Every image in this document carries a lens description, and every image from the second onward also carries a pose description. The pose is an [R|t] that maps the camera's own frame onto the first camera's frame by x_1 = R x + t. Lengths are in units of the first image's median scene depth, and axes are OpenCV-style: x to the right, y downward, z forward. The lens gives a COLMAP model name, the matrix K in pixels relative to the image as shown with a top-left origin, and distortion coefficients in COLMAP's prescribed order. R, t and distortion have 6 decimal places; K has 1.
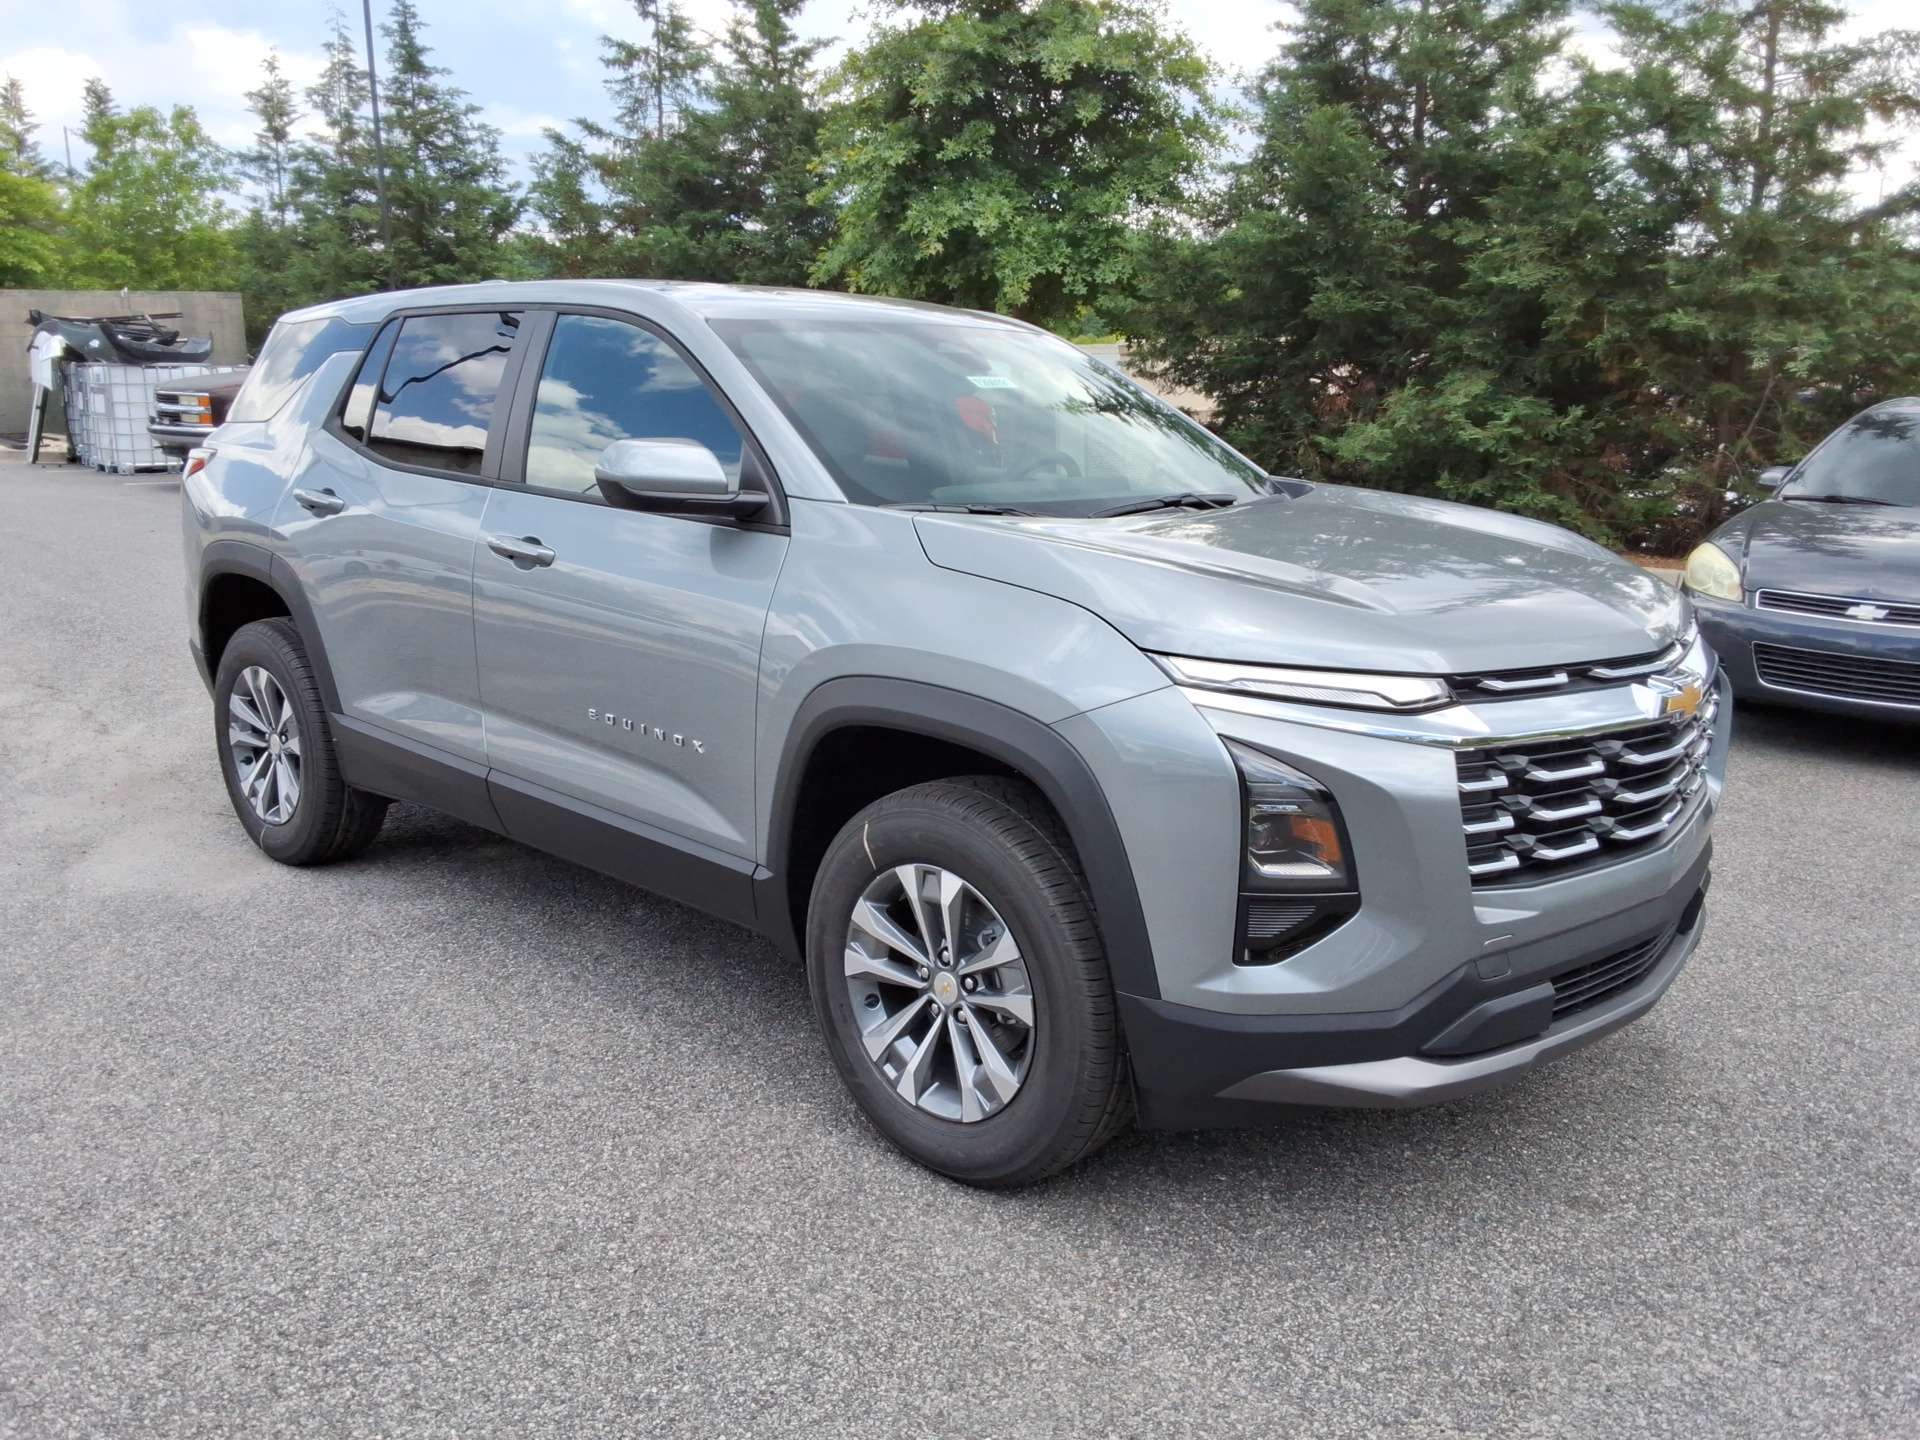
lens RADIAL K [[1546.1, 0, 952.3], [0, 1546.1, 715.0], [0, 0, 1]] dist [0.092117, -0.139415]
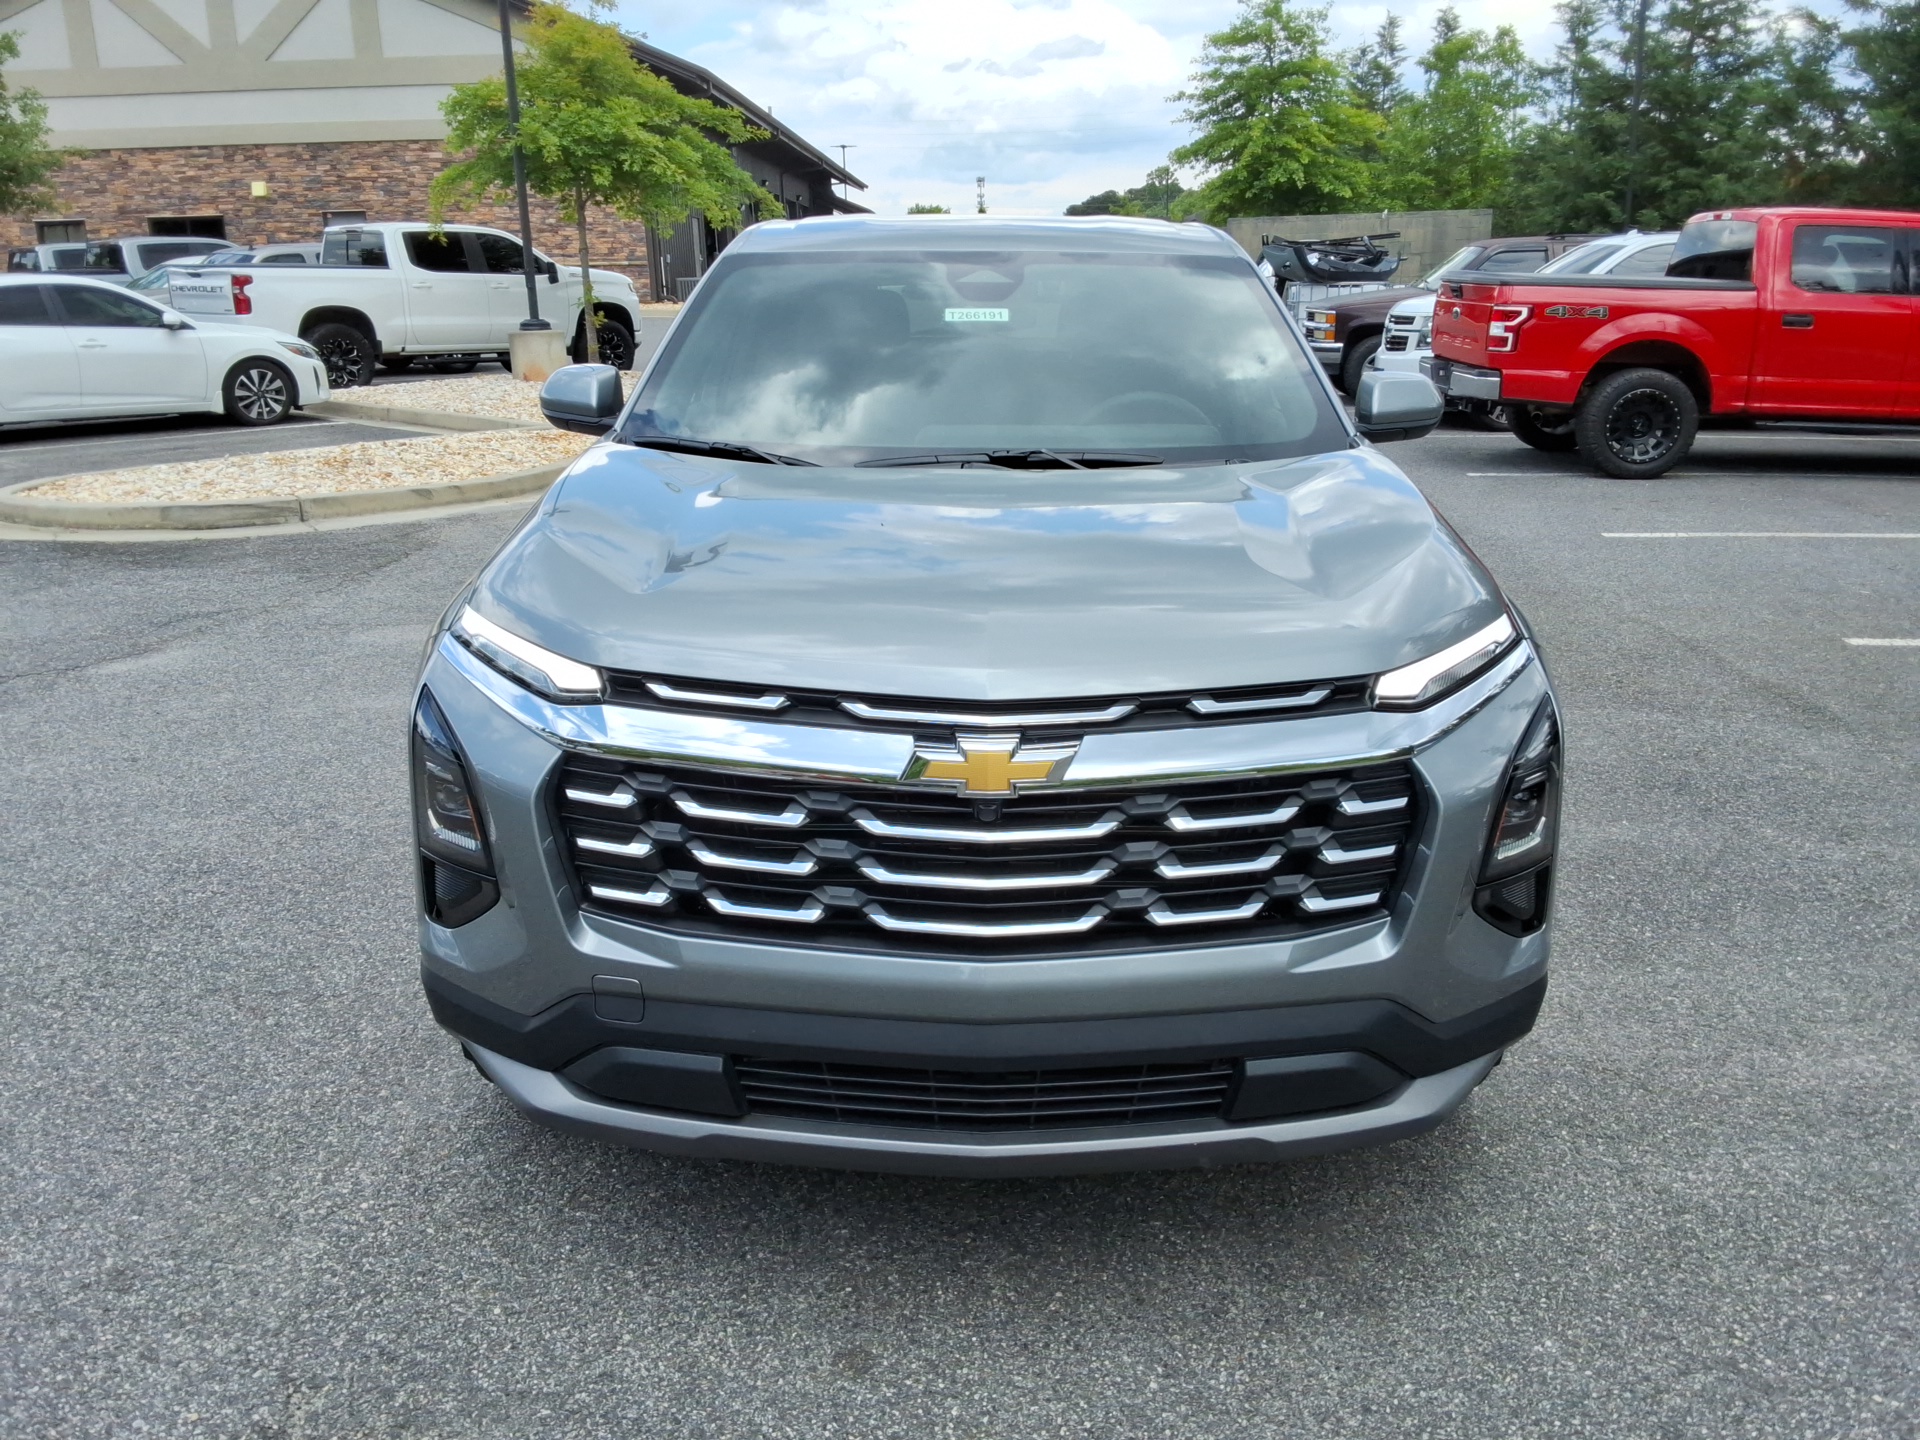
lens RADIAL K [[1546.1, 0, 971.7], [0, 1546.1, 693.5], [0, 0, 1]] dist [0.092117, -0.139415]
pose [[0.677078, 0.180663, -0.713391, 0.106621], [-0.151197, 0.982868, 0.105406, -0.013272], [0.720212, 0.036495, 0.692794, 0.053024]]
